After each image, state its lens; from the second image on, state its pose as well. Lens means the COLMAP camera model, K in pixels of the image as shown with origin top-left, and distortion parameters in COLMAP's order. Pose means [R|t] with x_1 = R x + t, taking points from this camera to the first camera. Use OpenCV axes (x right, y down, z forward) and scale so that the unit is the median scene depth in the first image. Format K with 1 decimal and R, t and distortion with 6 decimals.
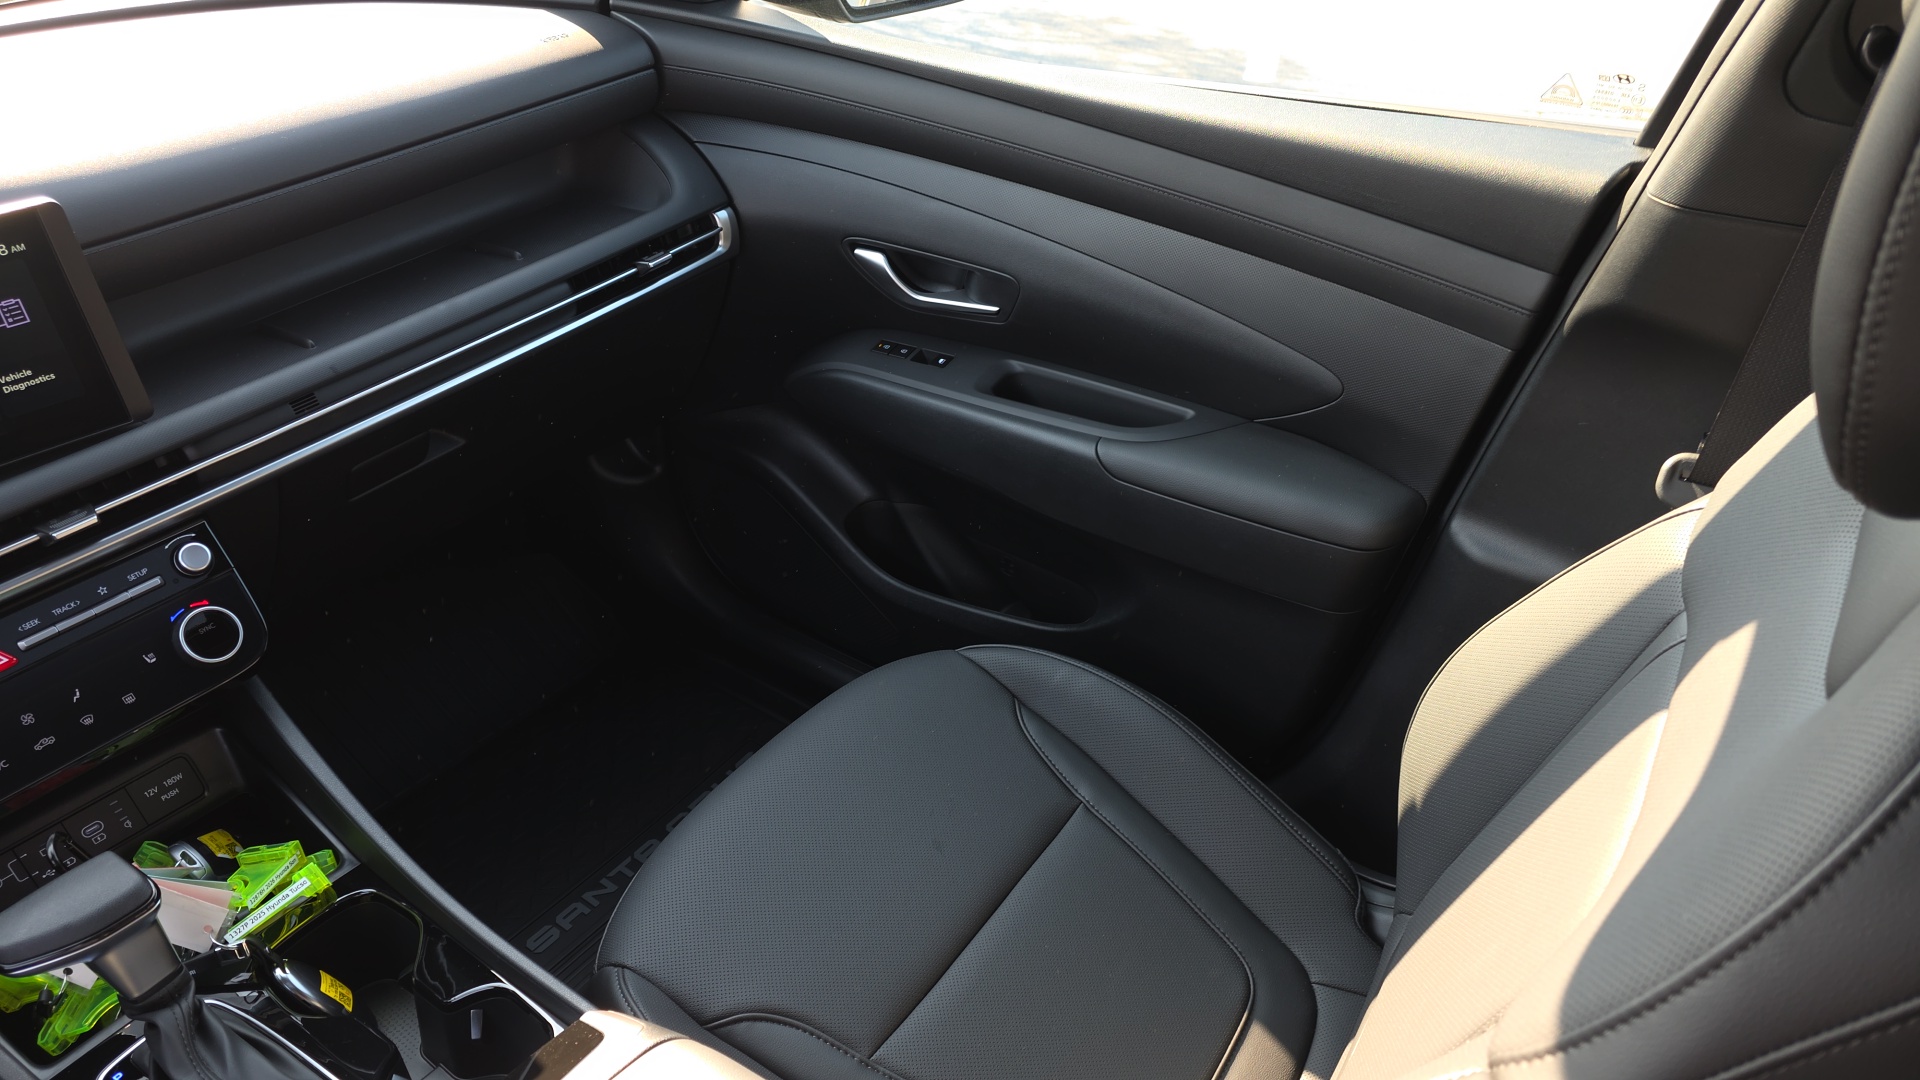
lens RADIAL K [[1291.4, 0, 932.6], [0, 1291.4, 574.8], [0, 0, 1]] dist [0.060627, -0.065939]
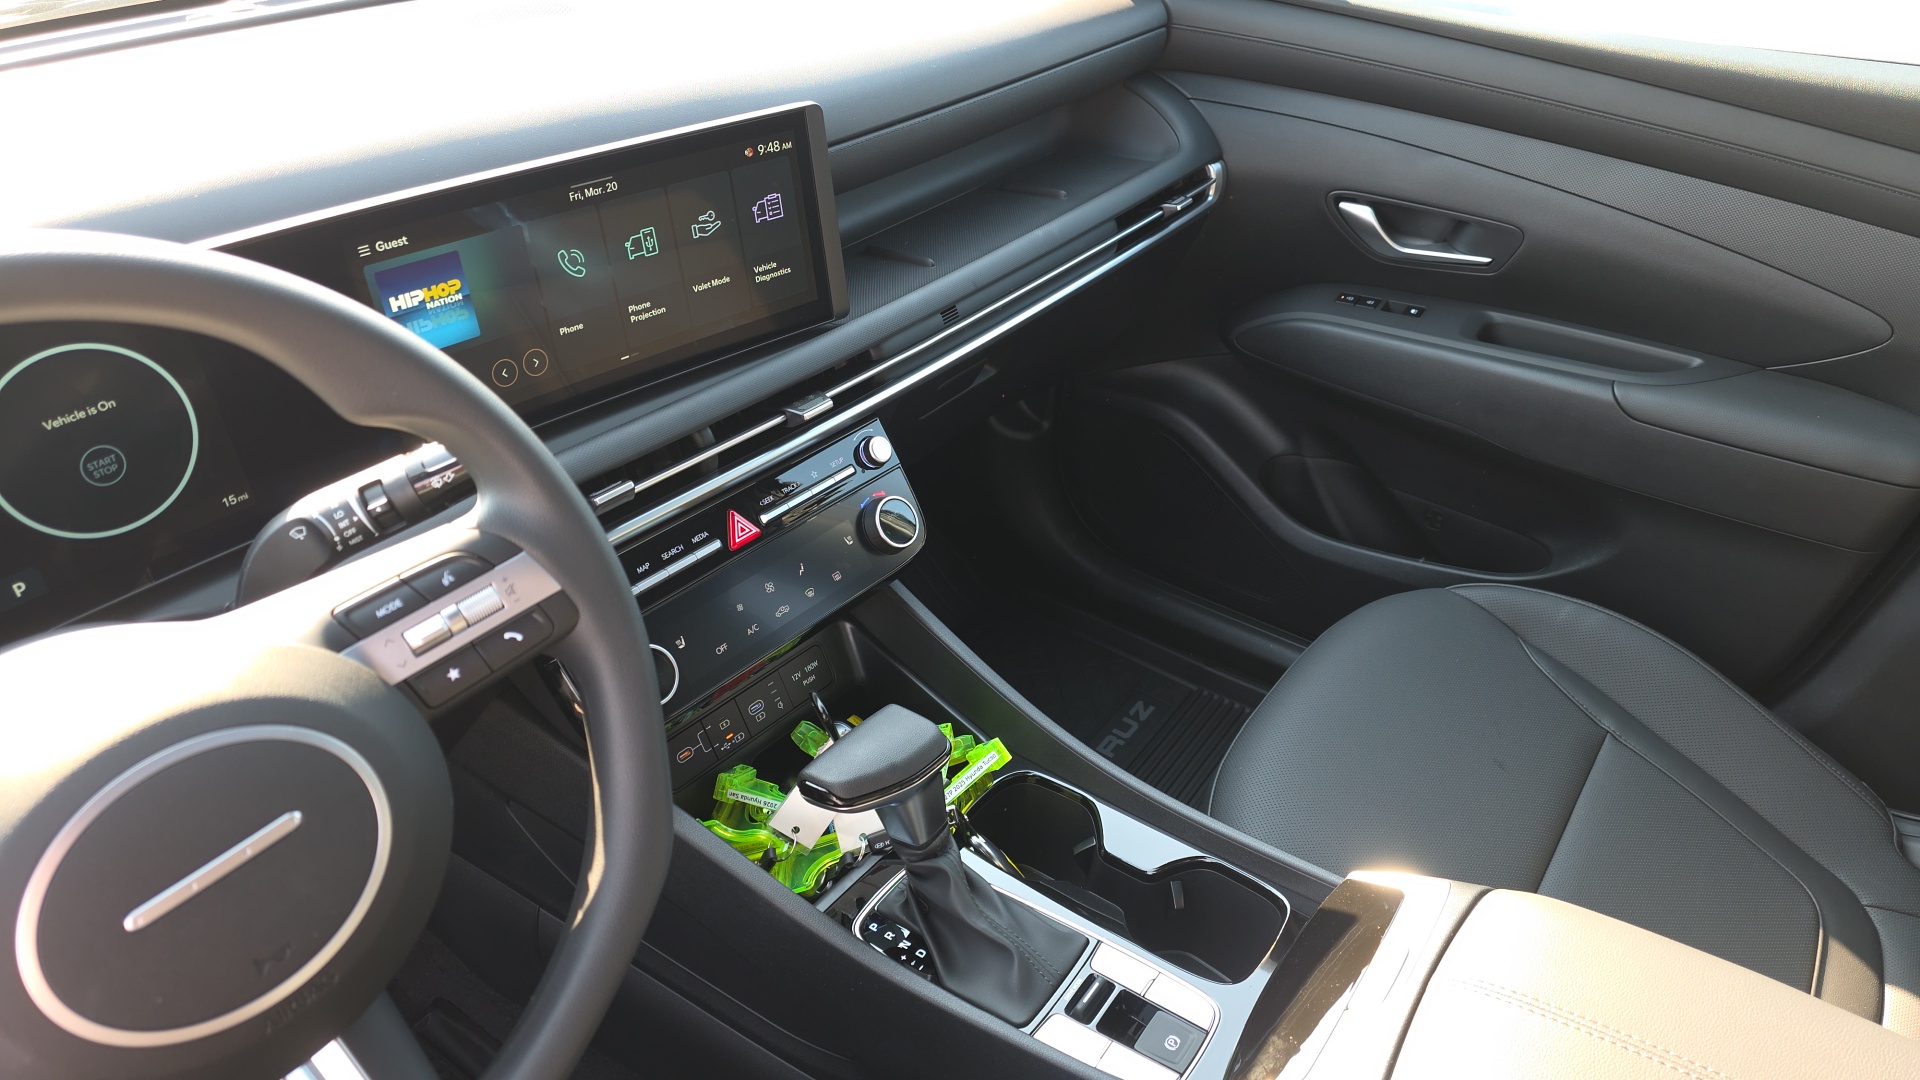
lens RADIAL K [[1291.4, 0, 961.3], [0, 1291.4, 539.3], [0, 0, 1]] dist [0.060627, -0.065939]
pose [[0.999606, 0.027769, 0.004081, -0.468410], [-0.027546, 0.998509, -0.047137, 0.100712], [-0.005384, 0.047006, 0.998880, -0.042440]]
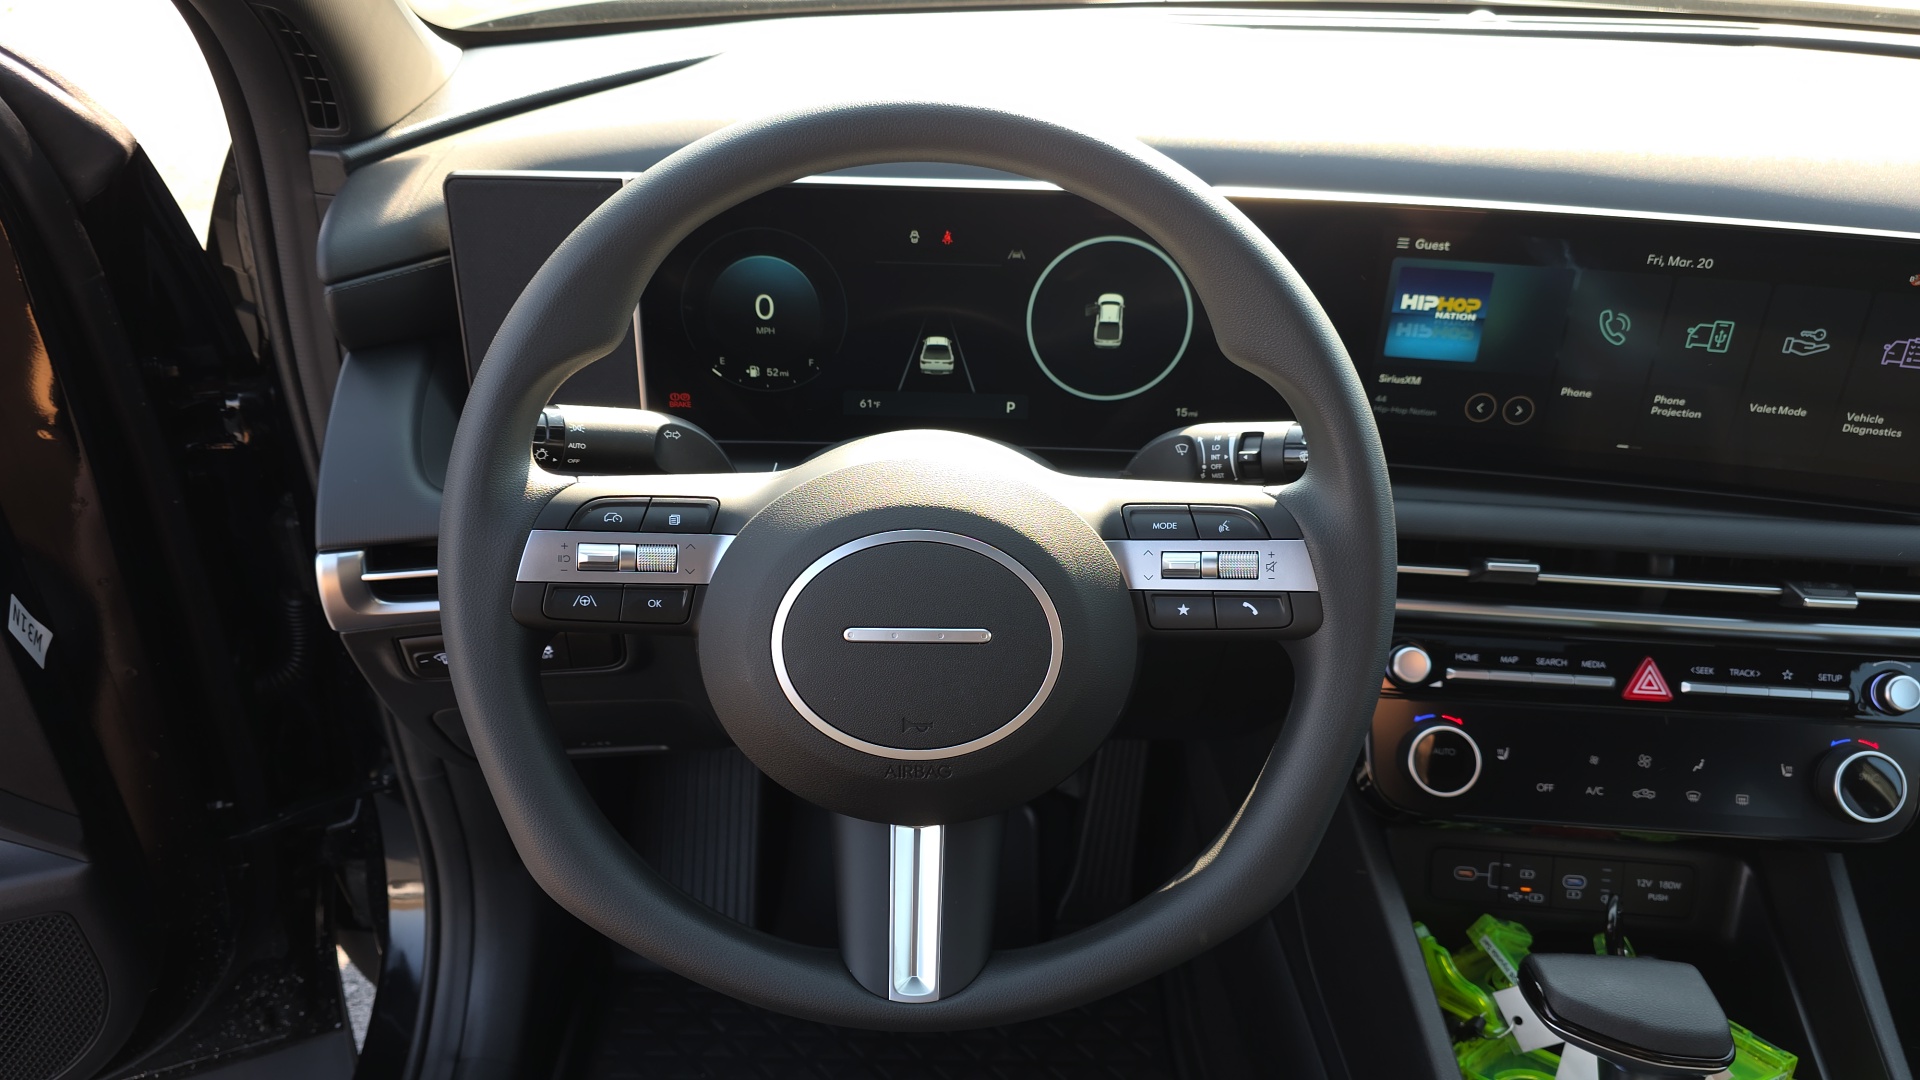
lens RADIAL K [[1291.4, 0, 965.3], [0, 1291.4, 558.3], [0, 0, 1]] dist [0.060627, -0.065939]
pose [[0.568788, 0.459854, -0.681920, -0.358758], [-0.508310, 0.848343, 0.148101, 0.083573], [0.646607, 0.262389, 0.716276, 0.034352]]
